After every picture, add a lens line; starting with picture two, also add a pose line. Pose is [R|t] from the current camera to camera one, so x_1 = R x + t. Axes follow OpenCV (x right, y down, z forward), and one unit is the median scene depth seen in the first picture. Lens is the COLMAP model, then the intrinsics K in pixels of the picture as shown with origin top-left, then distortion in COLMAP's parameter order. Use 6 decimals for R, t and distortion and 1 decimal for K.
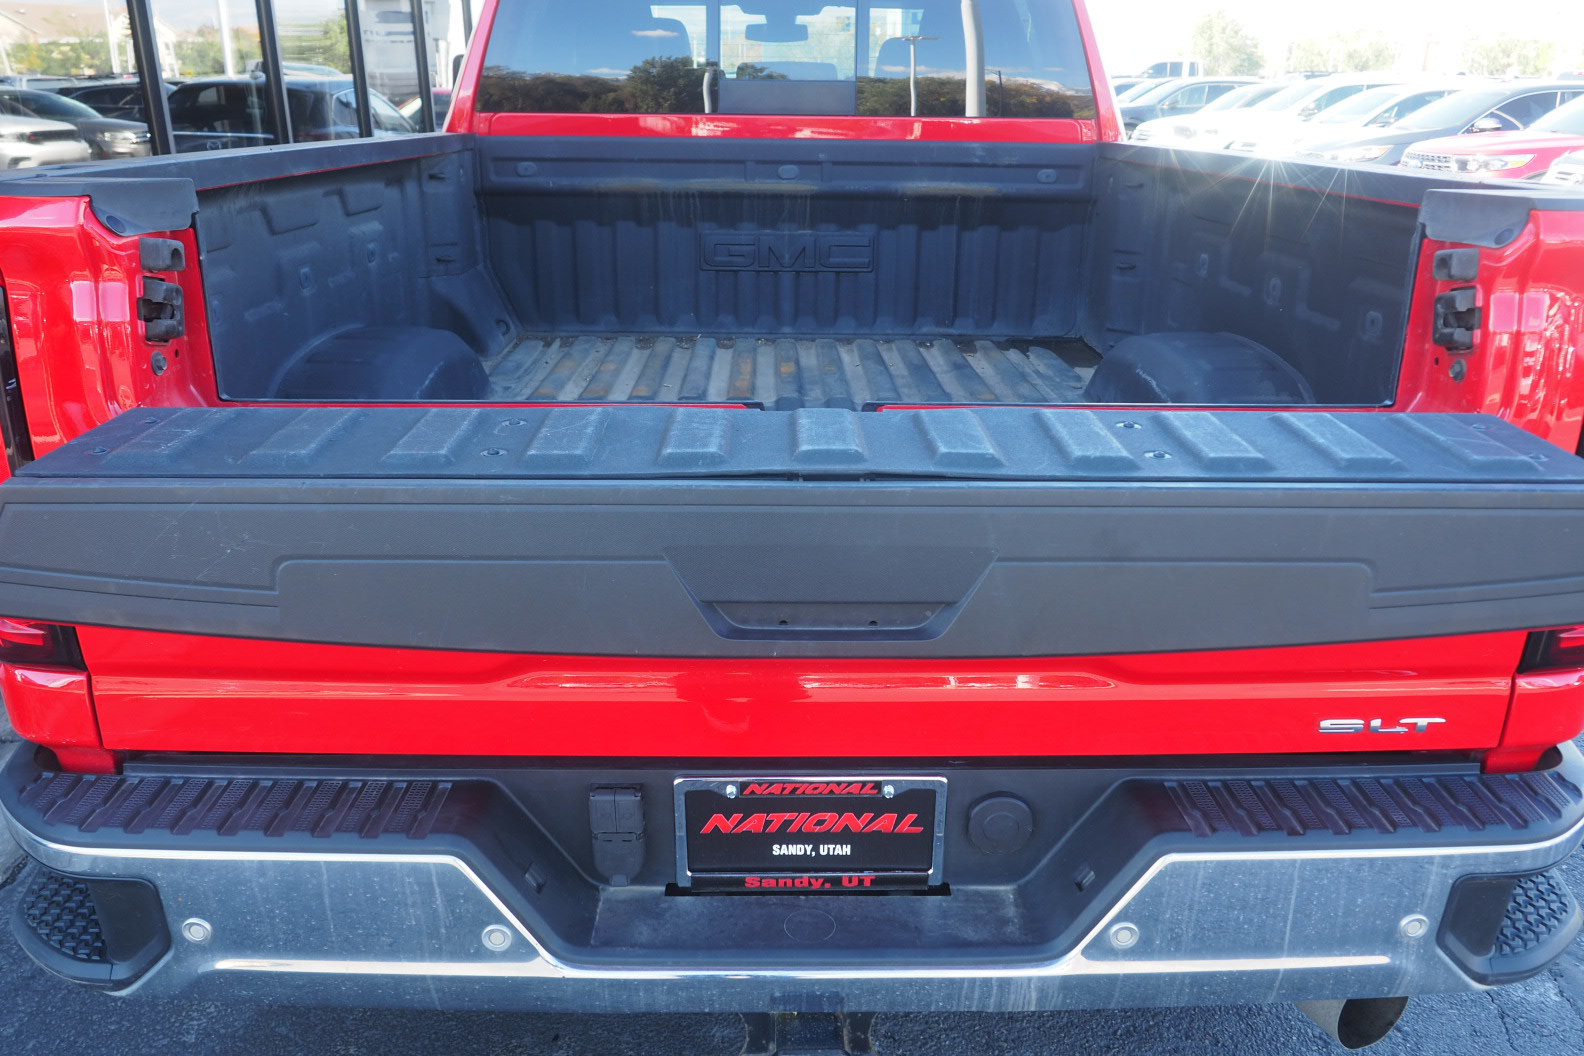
lens RADIAL K [[1269.5, 0, 792.0], [0, 1269.5, 528.0], [0, 0, 1]] dist [-0.013329, -0.009206]
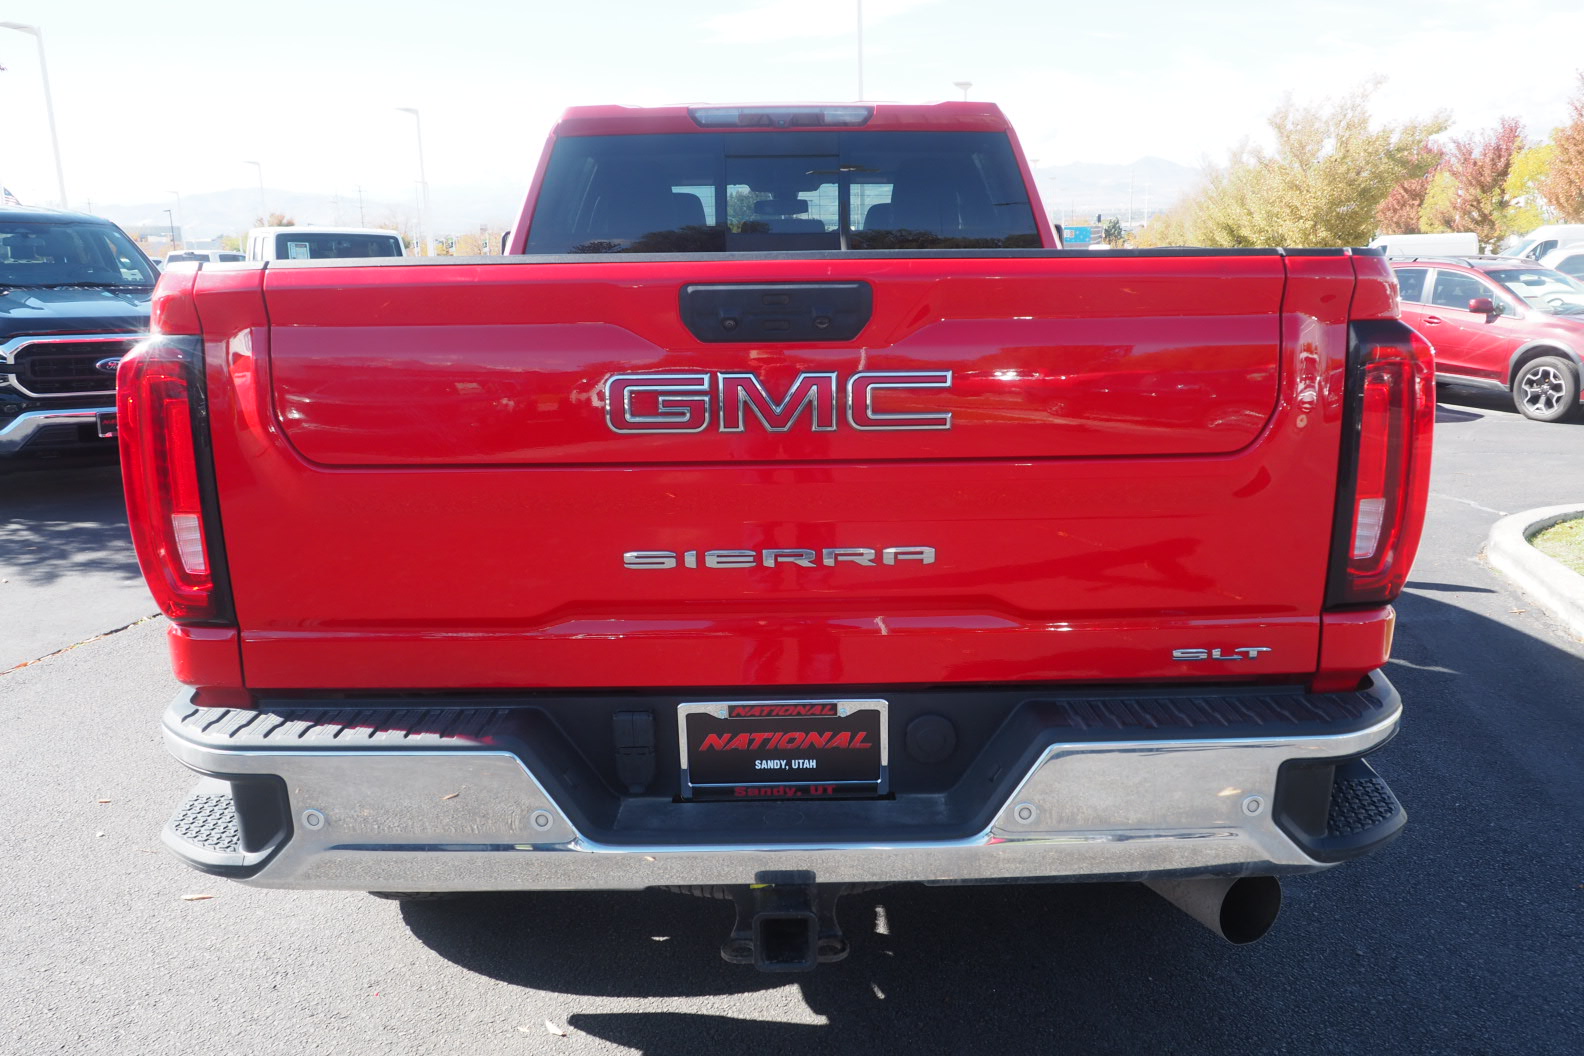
lens RADIAL K [[1269.5, 0, 792.0], [0, 1269.5, 528.0], [0, 0, 1]] dist [-0.013329, -0.009206]
pose [[0.999524, -0.020080, -0.023404, 0.057420], [0.016438, 0.989066, -0.146555, 0.207937], [0.026091, 0.146101, 0.988926, -0.309051]]
